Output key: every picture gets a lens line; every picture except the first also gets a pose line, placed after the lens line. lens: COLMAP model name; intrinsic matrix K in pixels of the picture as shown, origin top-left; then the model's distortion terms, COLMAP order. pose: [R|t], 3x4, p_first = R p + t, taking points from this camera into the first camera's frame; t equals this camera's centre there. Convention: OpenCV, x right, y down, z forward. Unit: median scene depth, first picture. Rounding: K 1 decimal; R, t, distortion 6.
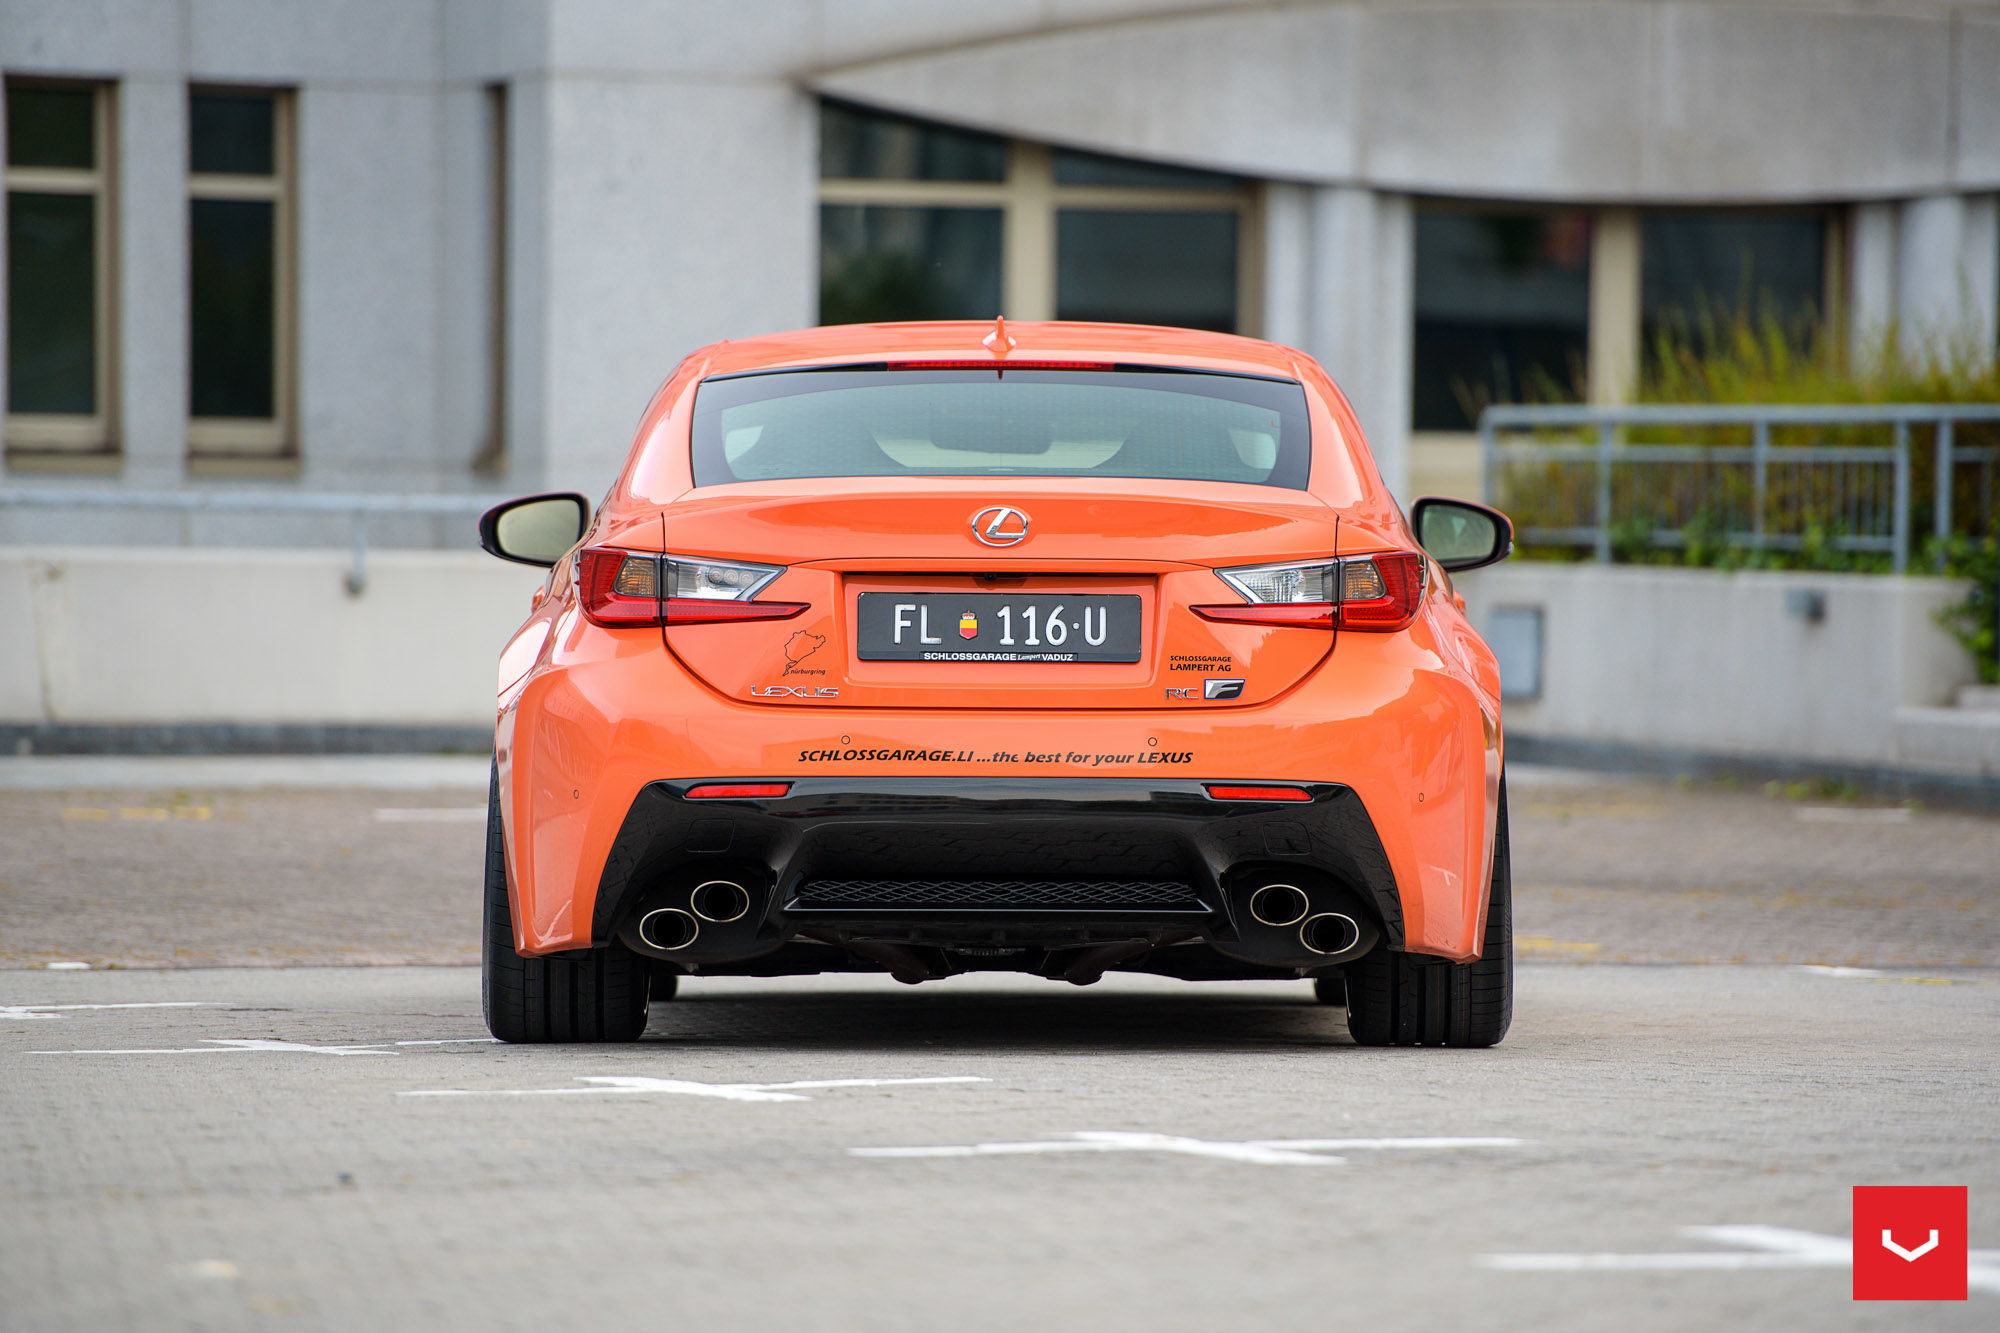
lens RADIAL K [[11277.8, 0, 1001.9], [0, 11277.8, 667.0], [0, 0, 1]] dist [1.909774, 0.000000]
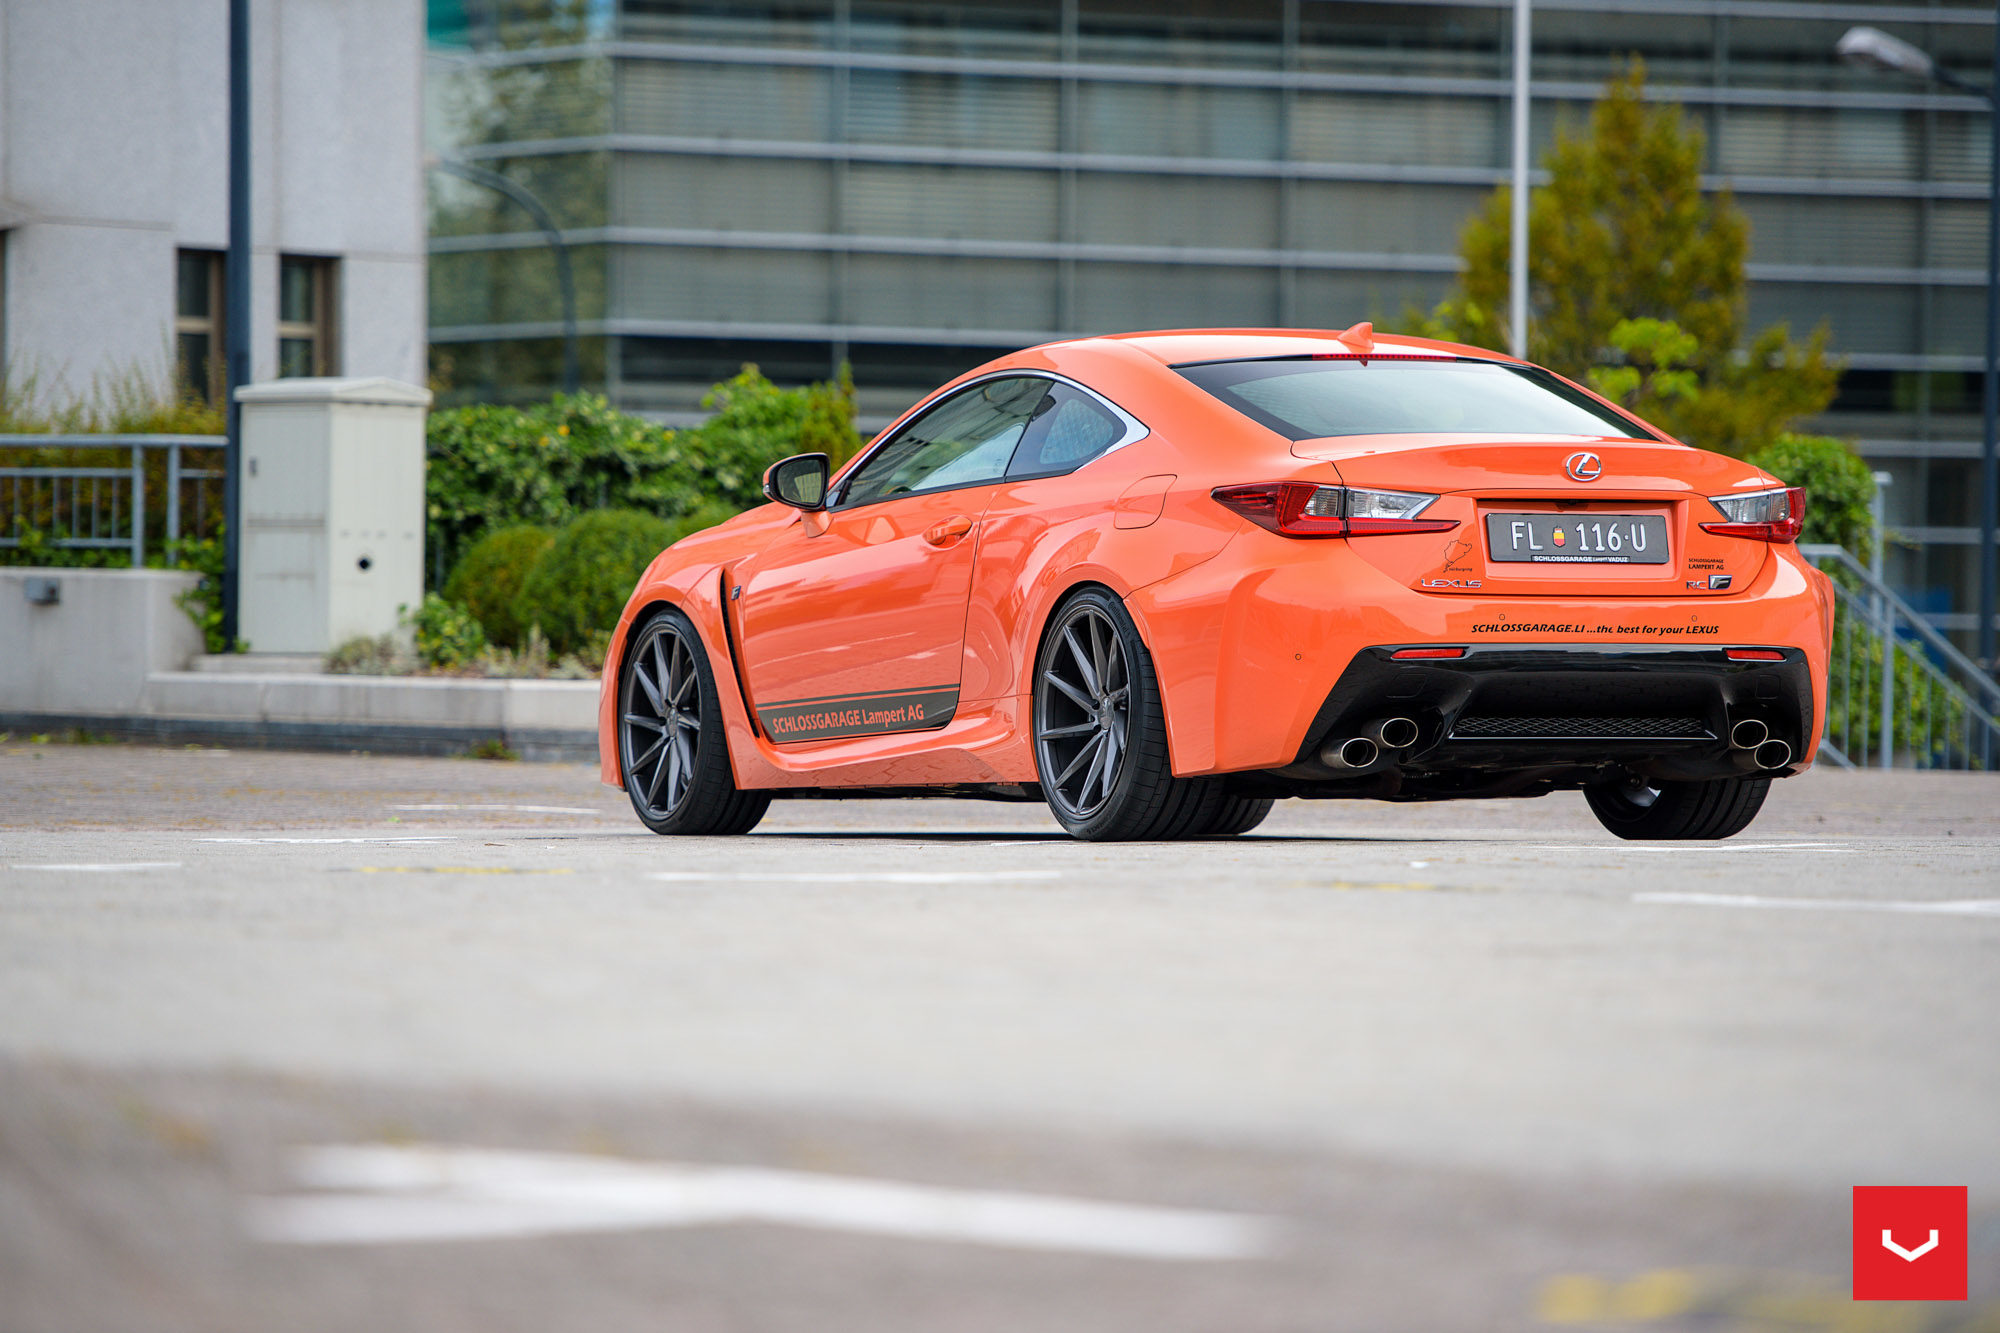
lens RADIAL K [[10155.9, 0, 990.8], [0, 10155.9, 665.1], [0, 0, 1]] dist [1.639065, 0.000000]
pose [[0.901622, -0.001188, 0.432524, -0.617565], [0.004680, 0.999964, -0.007009, 0.020928], [-0.432500, 0.008343, 0.901595, -0.122017]]
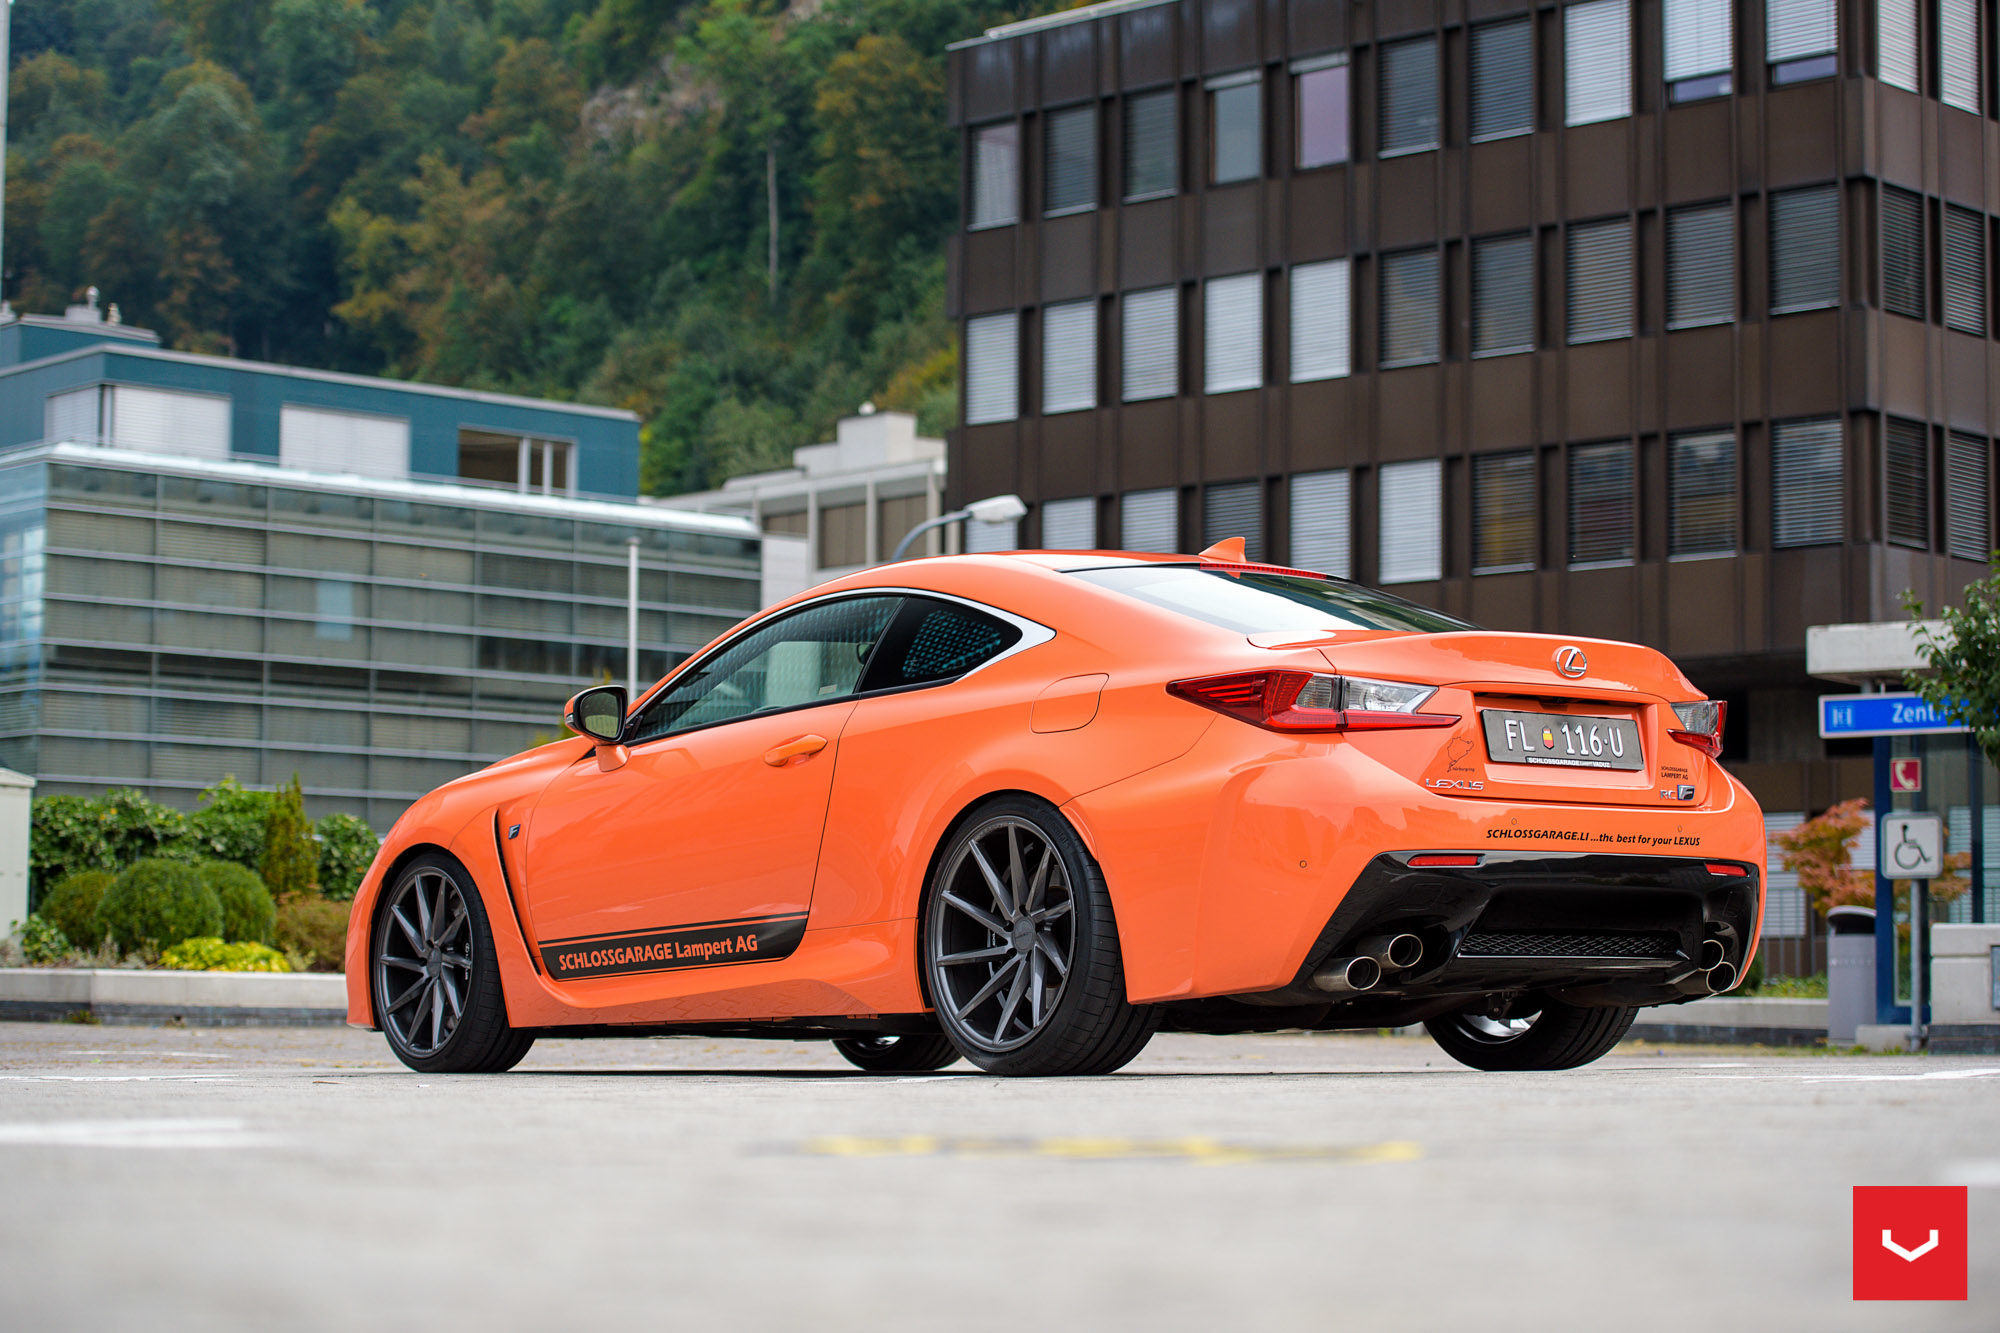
lens RADIAL K [[4040.7, 0, 1006.0], [0, 4040.7, 666.1], [0, 0, 1]] dist [-0.094455, 0.000000]
pose [[0.788712, 0.048625, 0.612837, -0.334674], [0.008615, 0.995895, -0.090106, 0.029173], [-0.614702, 0.076347, 0.785055, 0.670740]]
